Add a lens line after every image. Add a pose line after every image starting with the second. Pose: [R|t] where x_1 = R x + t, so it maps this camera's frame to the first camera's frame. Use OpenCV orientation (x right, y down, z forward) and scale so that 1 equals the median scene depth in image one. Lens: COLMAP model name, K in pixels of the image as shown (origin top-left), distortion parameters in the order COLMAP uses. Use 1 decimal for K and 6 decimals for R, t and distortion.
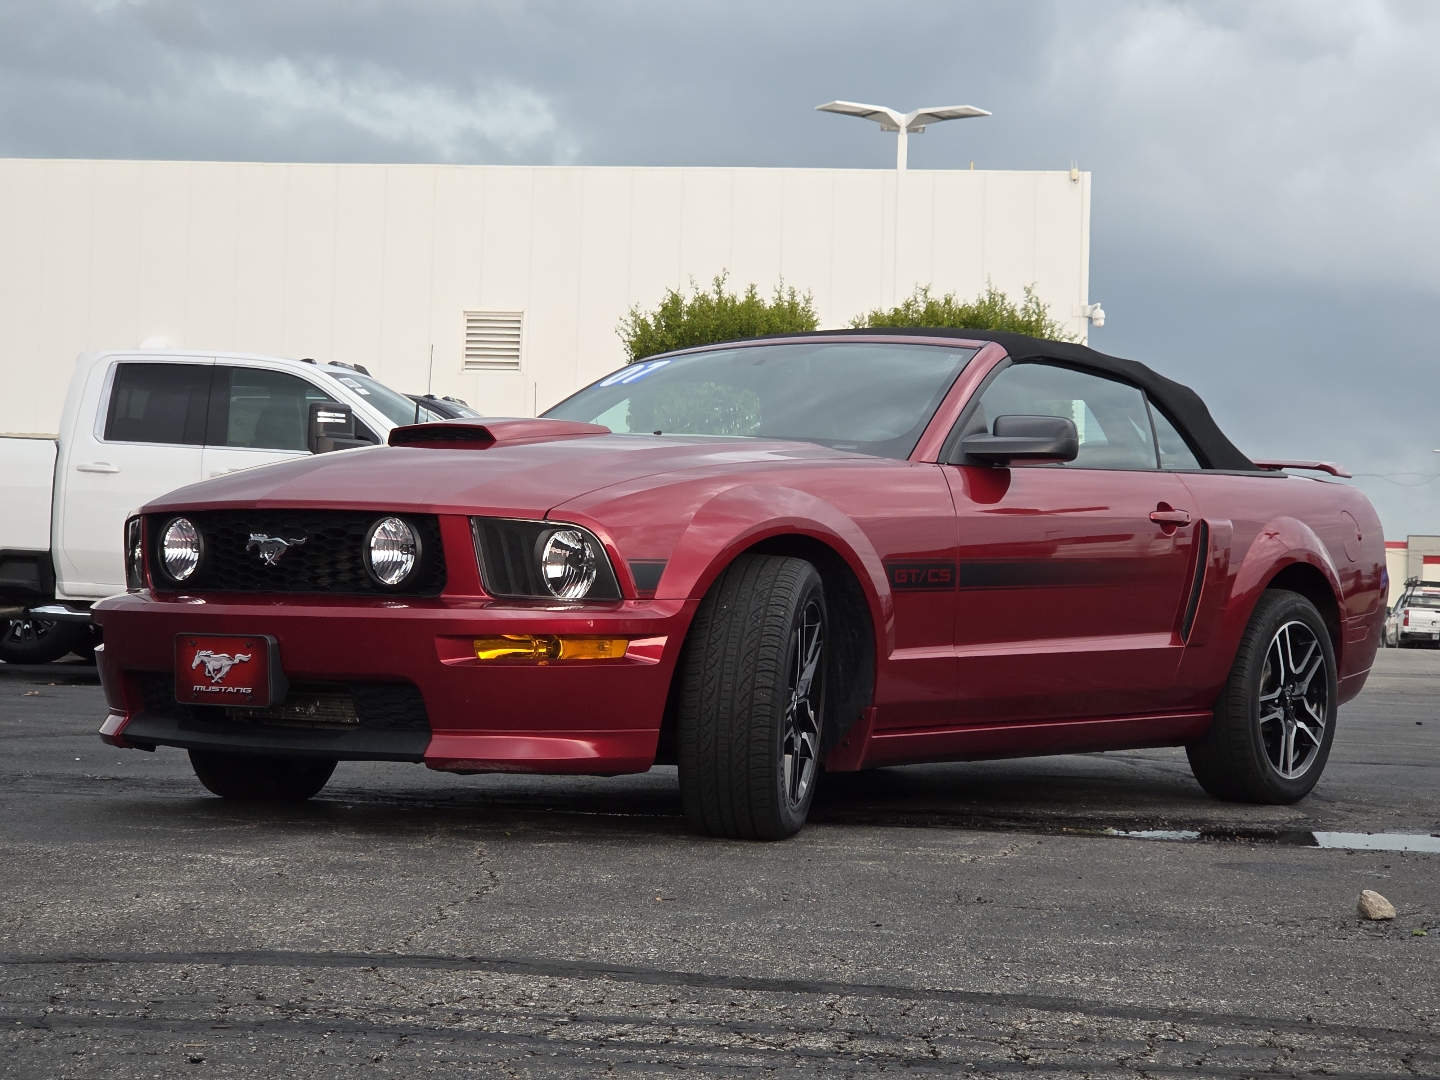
lens RADIAL K [[2746.9, 0, 720.0], [0, 2746.9, 540.0], [0, 0, 1]] dist [-0.042330, 0.006248]
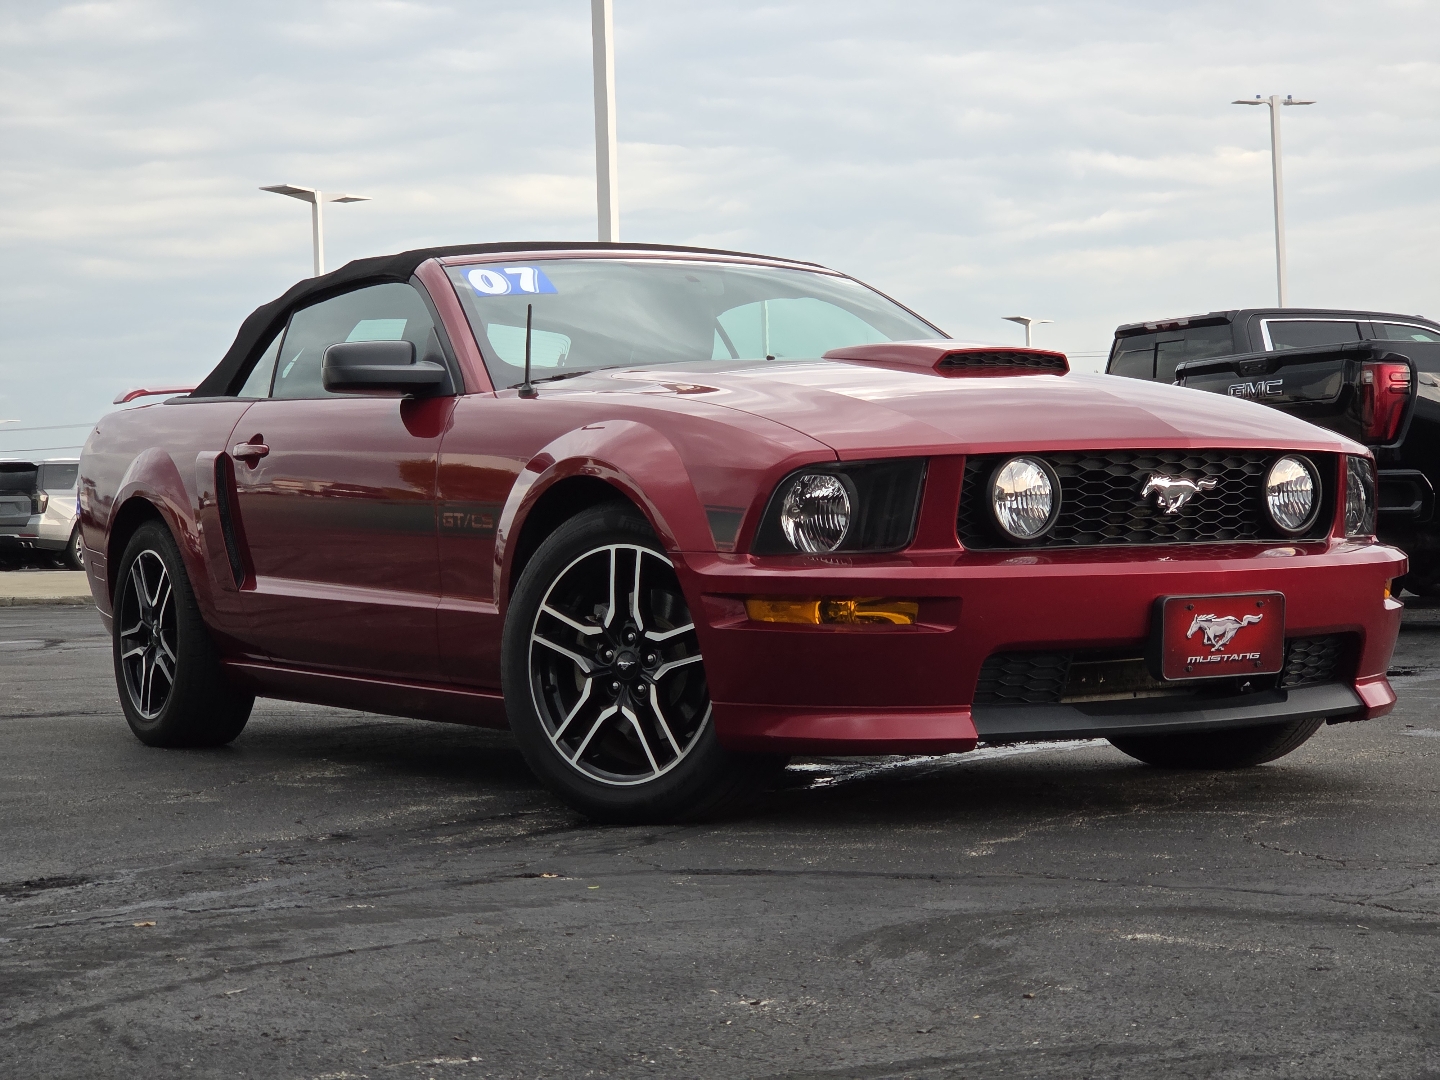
lens RADIAL K [[2746.9, 0, 720.0], [0, 2746.9, 540.0], [0, 0, 1]] dist [-0.042330, 0.006248]
pose [[0.375684, -0.036637, 0.926023, -1.038124], [0.002148, 0.999250, 0.038663, -0.016460], [-0.926745, -0.012536, 0.375481, 0.819547]]
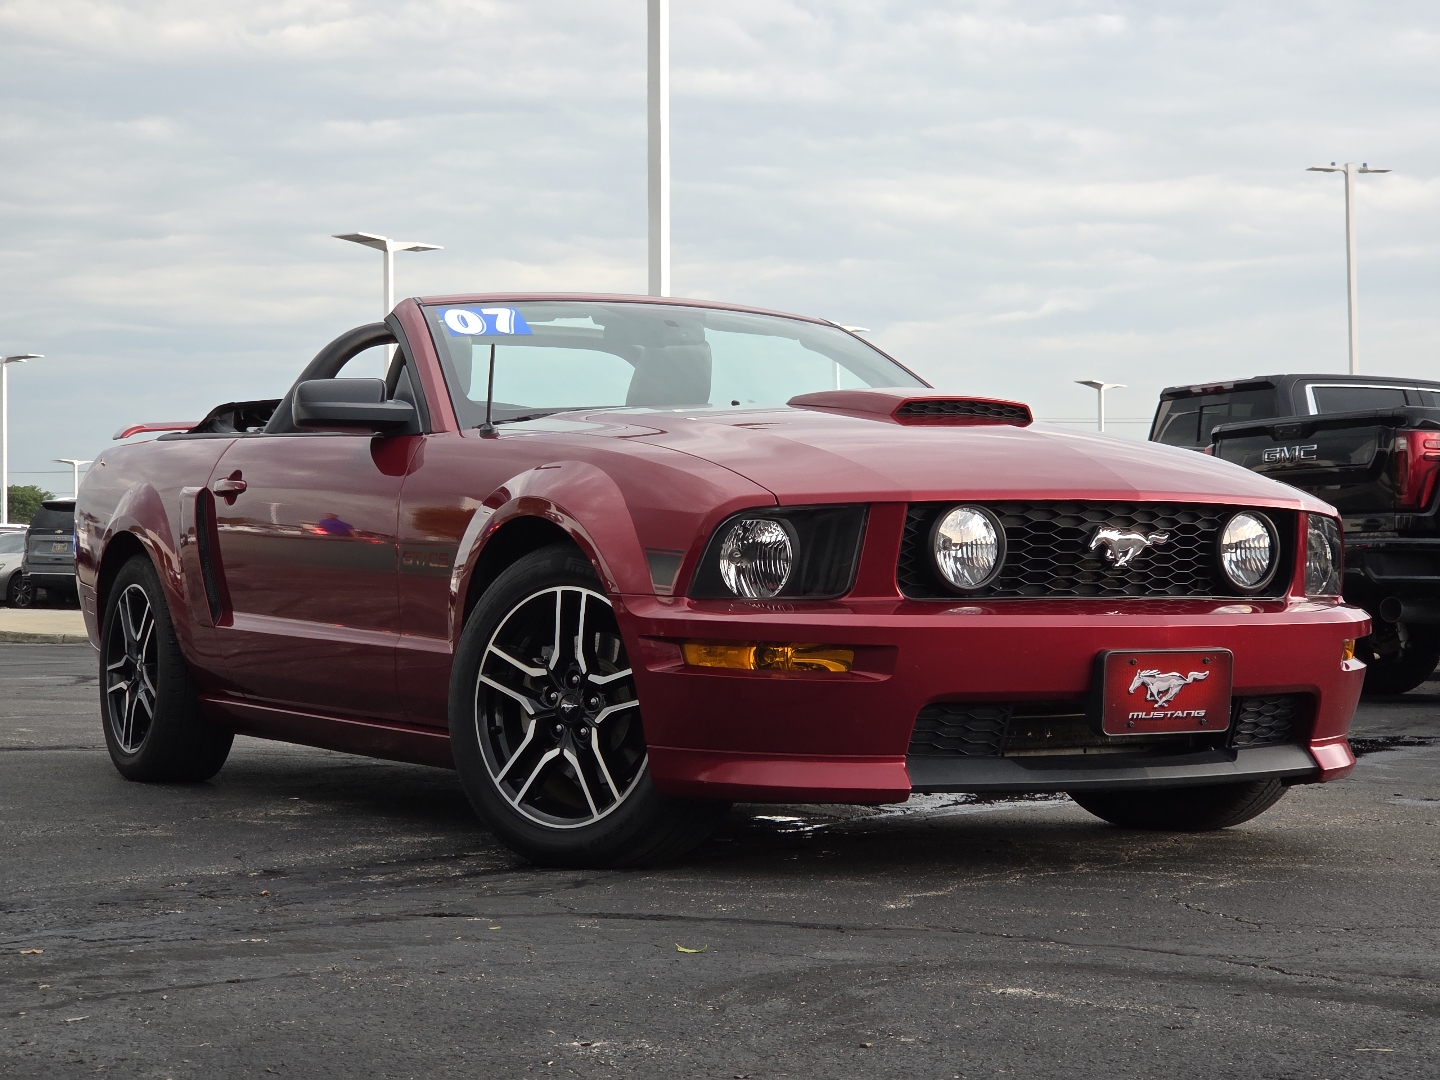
lens RADIAL K [[2746.9, 0, 720.0], [0, 2746.9, 540.0], [0, 0, 1]] dist [-0.042330, 0.006248]
pose [[0.402184, -0.008384, 0.915521, -1.014125], [-0.020561, 0.999623, 0.018186, -0.012364], [-0.915328, -0.026139, 0.401860, 0.782960]]
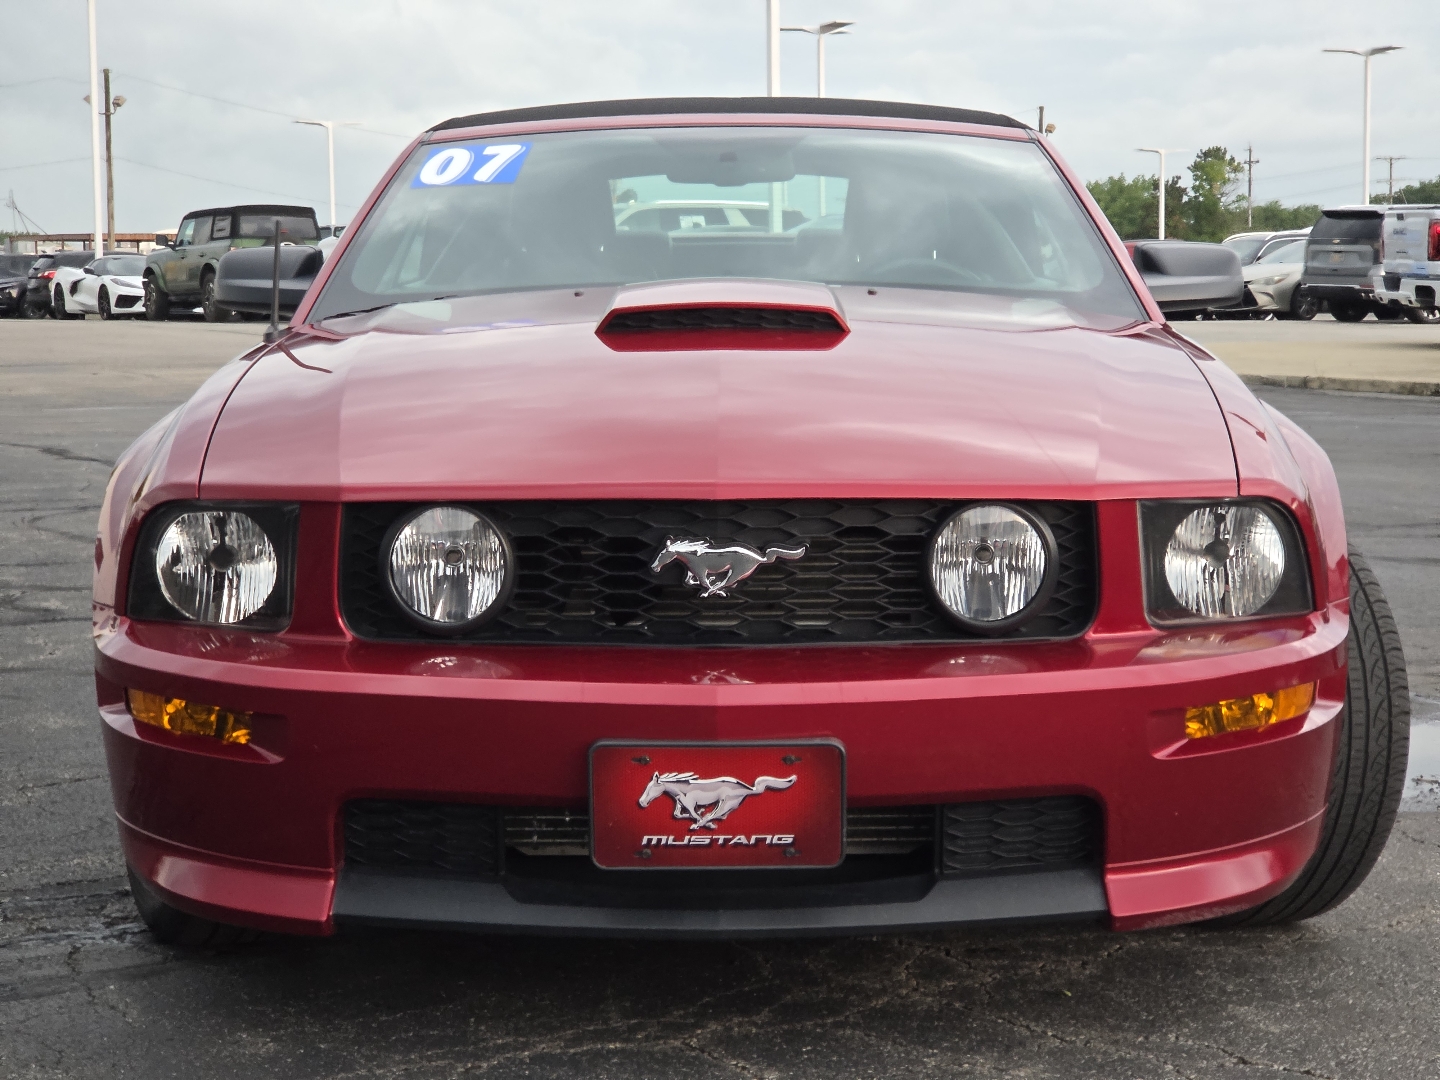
lens RADIAL K [[2881.9, 0, 720.0], [0, 2881.9, 540.0], [0, 0, 1]] dist [-0.482727, 0.048050]
pose [[0.813624, -0.087274, 0.574803, -0.502633], [0.009663, 0.990562, 0.136721, -0.082650], [-0.581310, -0.105685, 0.806789, 0.542746]]
